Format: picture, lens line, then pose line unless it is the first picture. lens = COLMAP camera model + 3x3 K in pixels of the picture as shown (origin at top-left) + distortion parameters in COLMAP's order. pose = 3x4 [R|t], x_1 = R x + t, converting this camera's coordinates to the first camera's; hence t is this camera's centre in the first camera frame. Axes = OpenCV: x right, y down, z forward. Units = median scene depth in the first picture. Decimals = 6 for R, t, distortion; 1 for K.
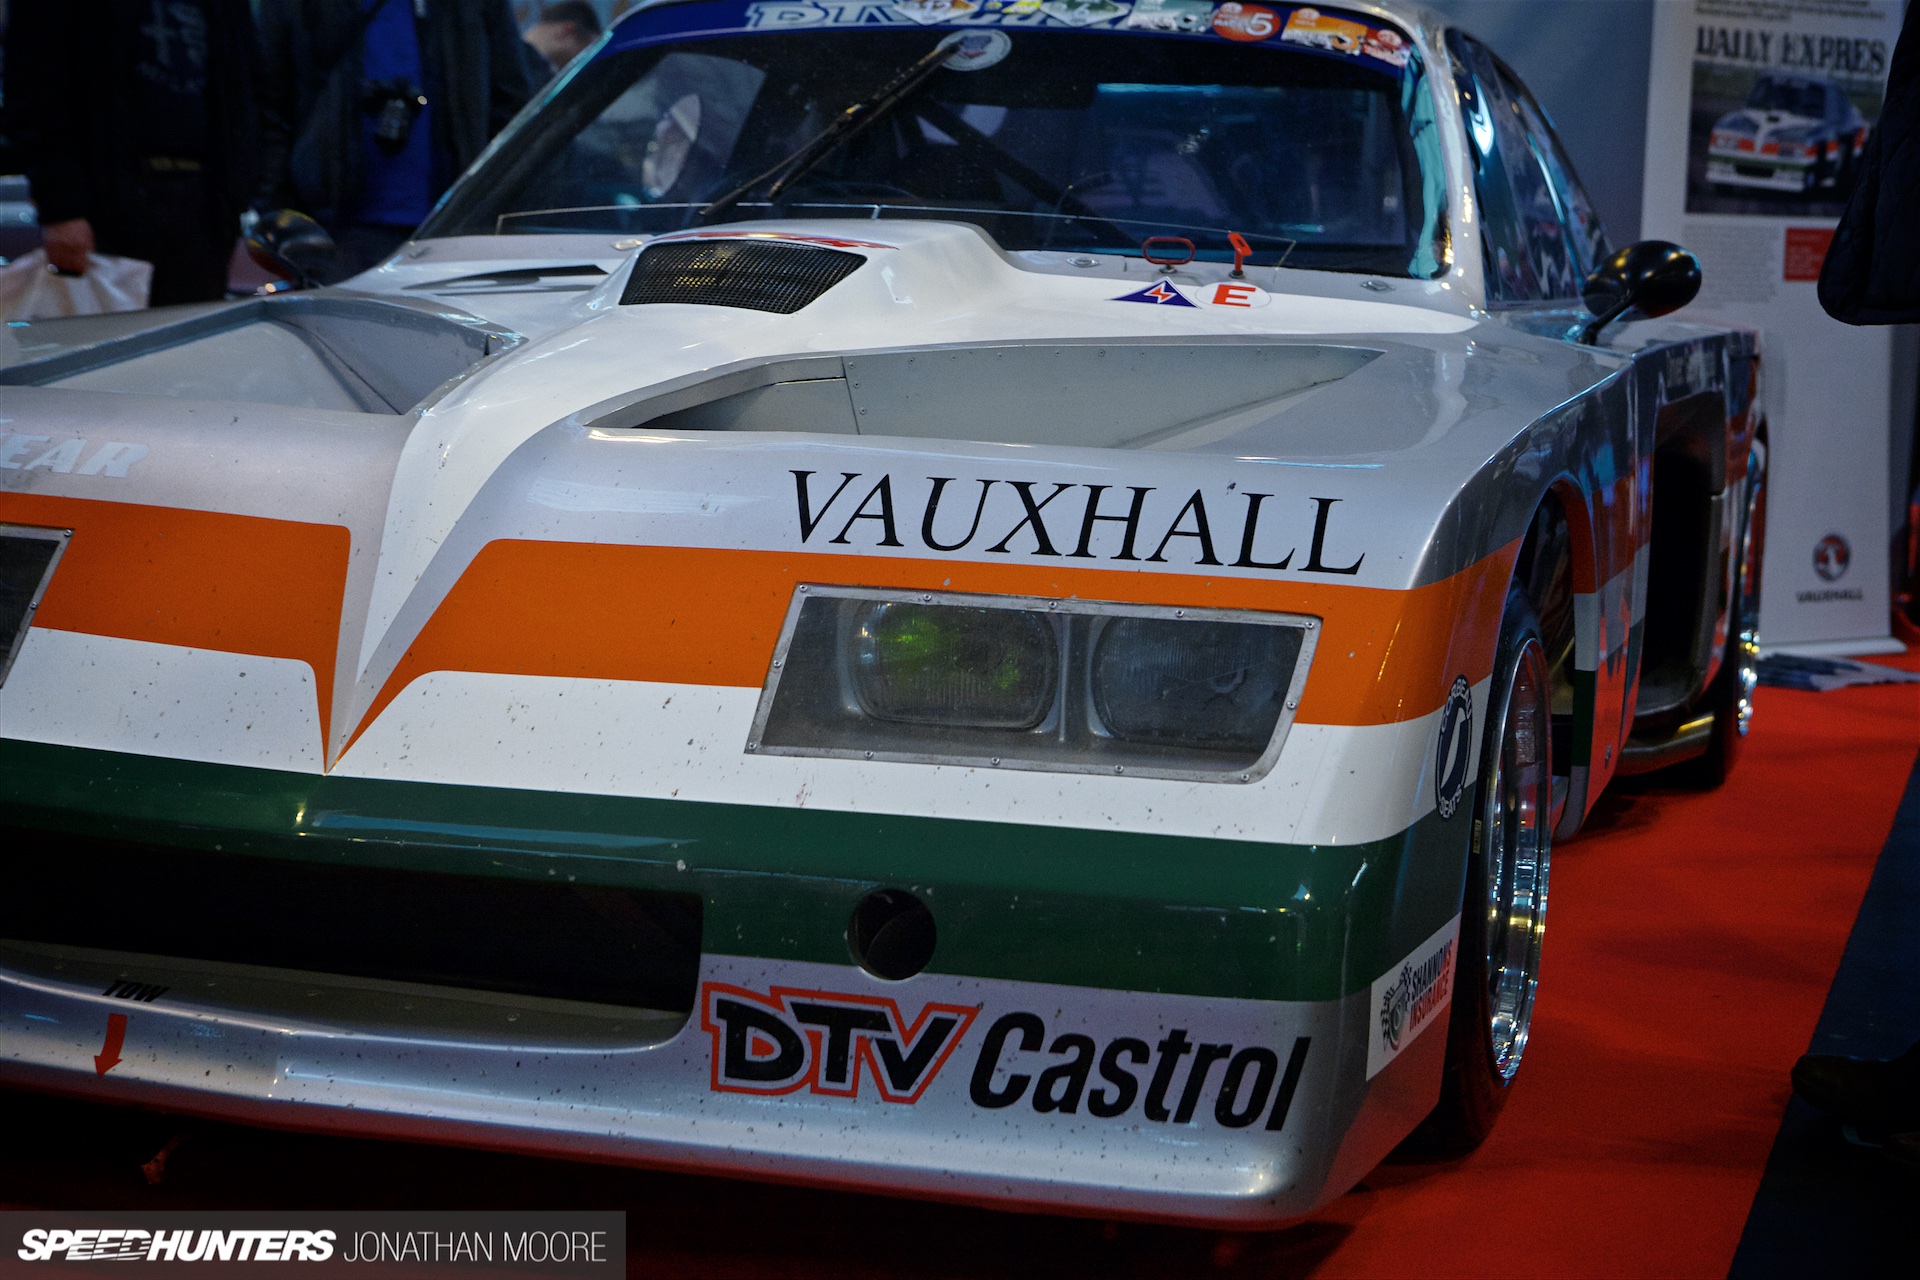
lens RADIAL K [[3195.3, 0, 960.0], [0, 3195.3, 640.0], [0, 0, 1]] dist [0.082704, 0.050811]
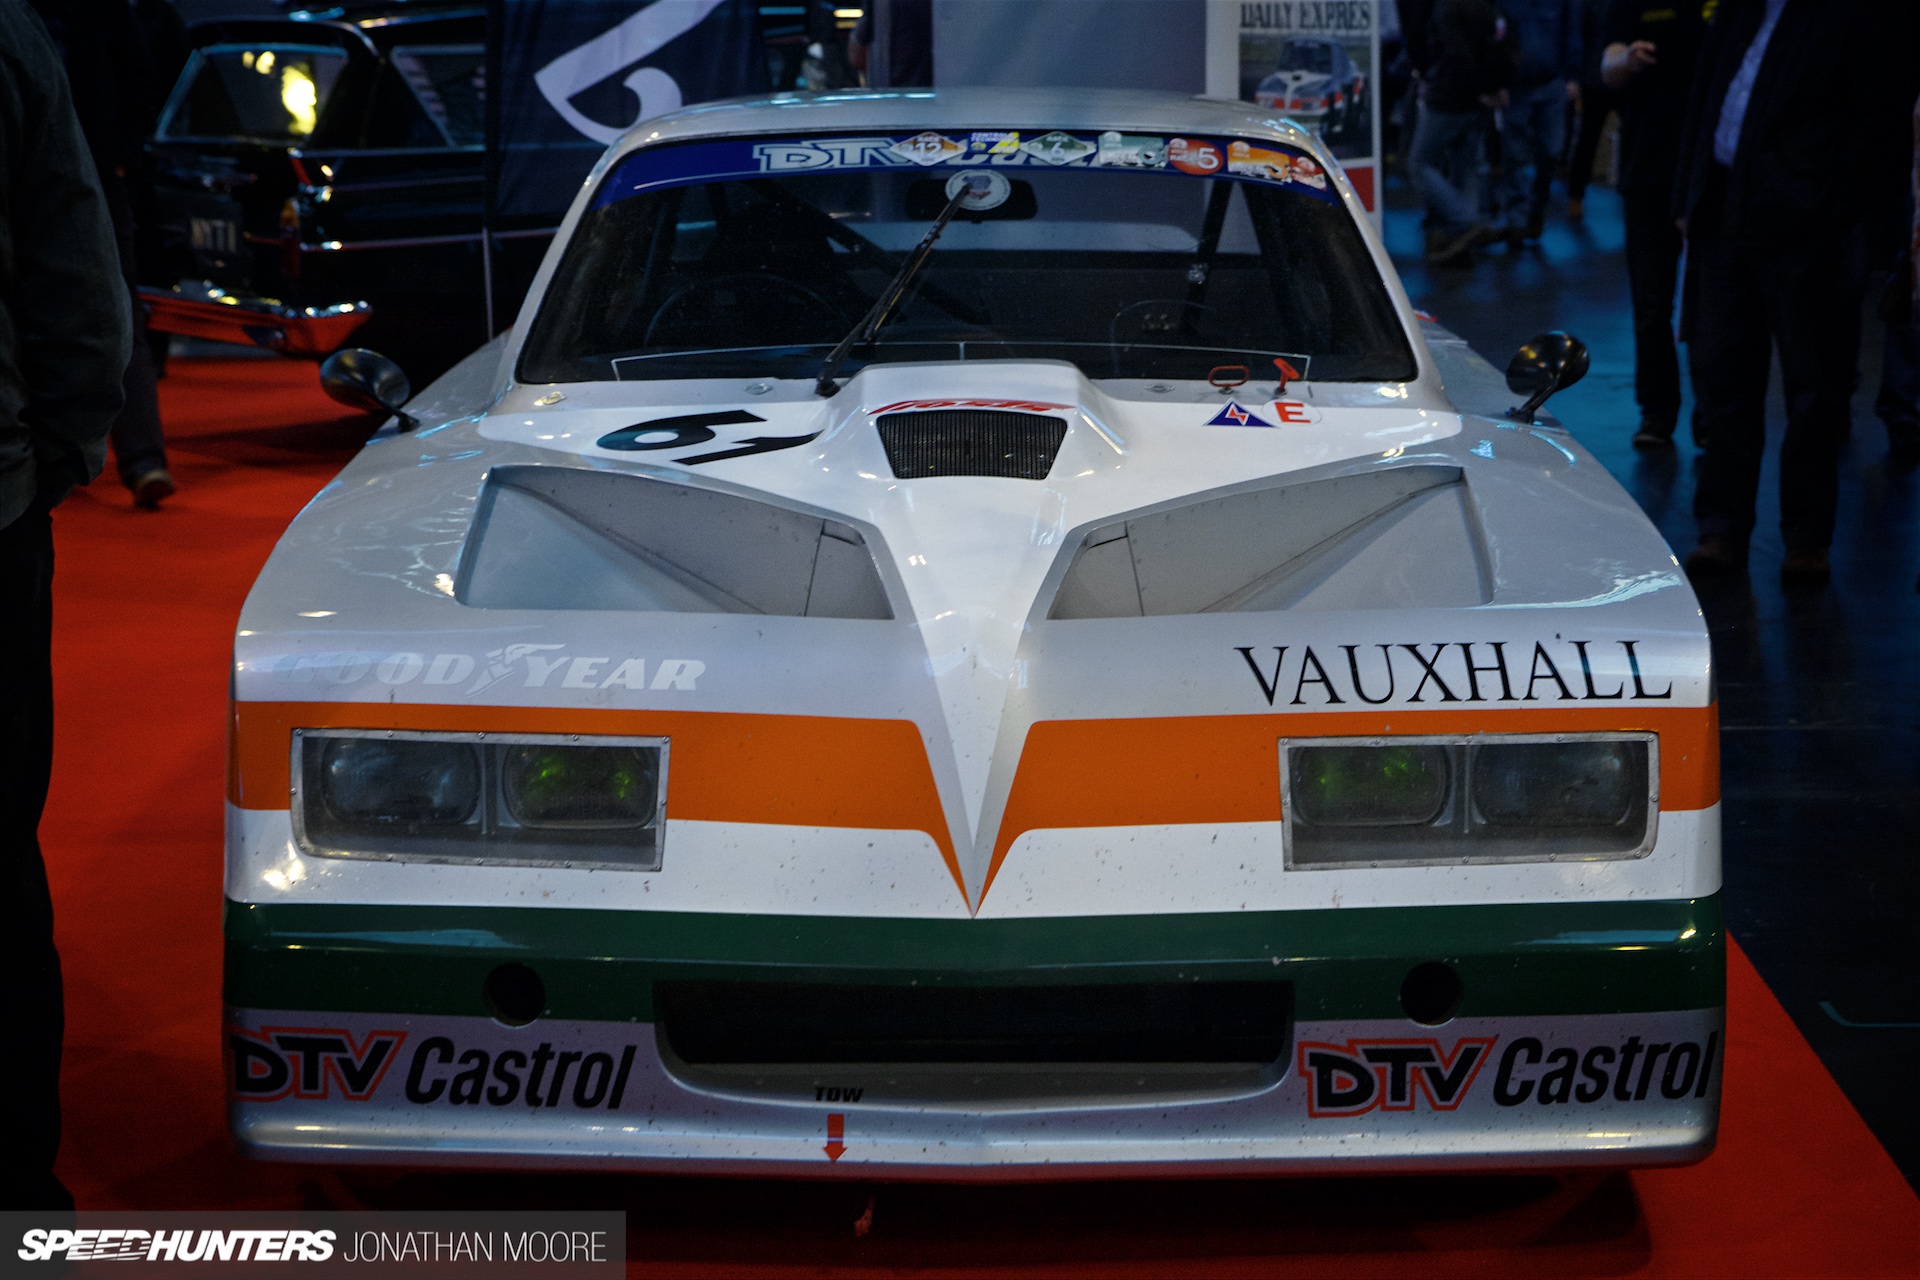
lens RADIAL K [[3492.9, 0, 960.0], [0, 3492.9, 640.0], [0, 0, 1]] dist [0.088805, 0.168658]
pose [[0.951350, -0.093440, 0.293603, -0.615771], [0.072580, 0.994053, 0.081182, -0.190739], [-0.299443, -0.055923, 0.952474, -0.378468]]
